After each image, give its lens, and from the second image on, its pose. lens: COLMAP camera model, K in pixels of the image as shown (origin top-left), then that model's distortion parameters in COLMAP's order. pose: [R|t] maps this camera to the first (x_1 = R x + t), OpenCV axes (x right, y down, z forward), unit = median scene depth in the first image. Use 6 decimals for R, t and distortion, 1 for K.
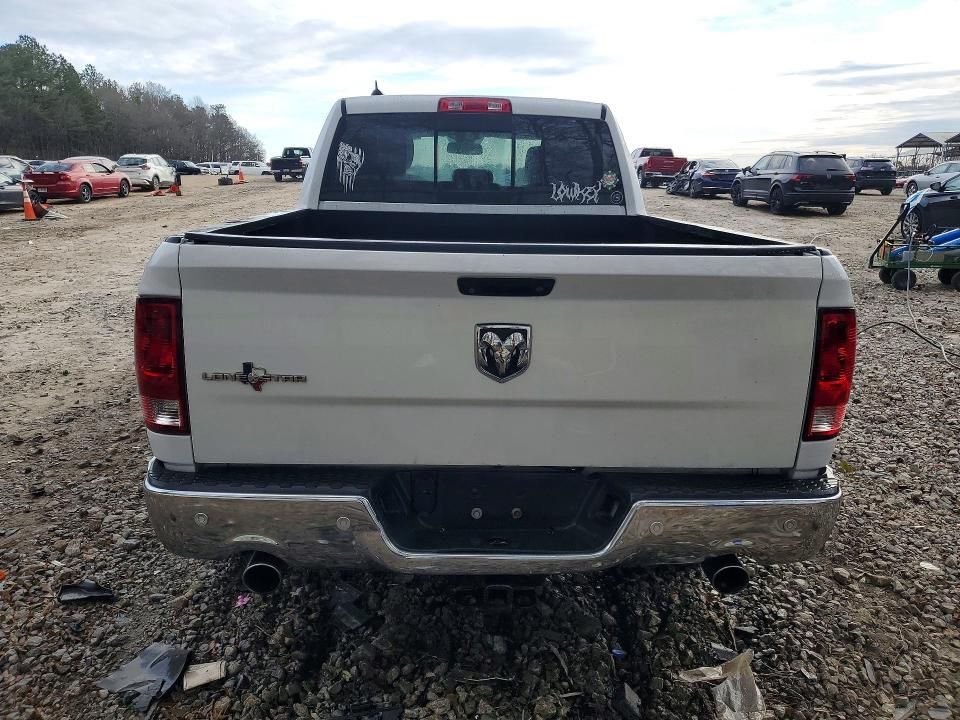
lens RADIAL K [[726.8, 0, 480.0], [0, 726.8, 360.0], [0, 0, 1]] dist [0.010870, 0.005722]
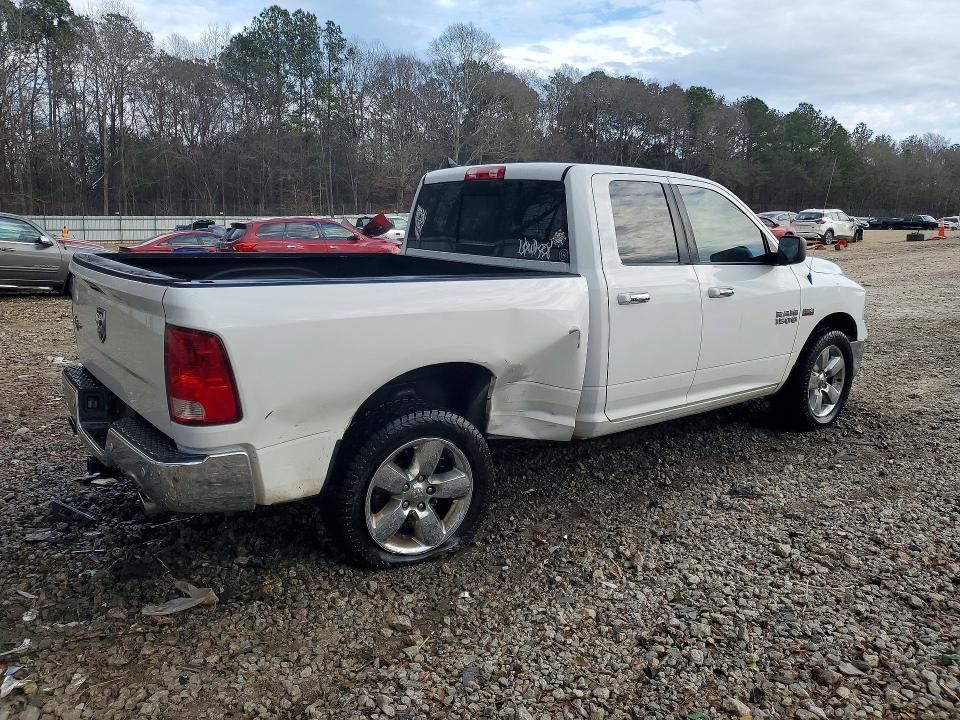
lens RADIAL K [[744.3, 0, 480.0], [0, 744.3, 360.0], [0, 0, 1]] dist [-0.004179, -0.004172]
pose [[0.574345, 0.153319, -0.804128, 0.120131], [-0.211905, 0.976668, 0.034864, -0.011012], [0.790711, 0.150375, 0.593433, 0.037353]]
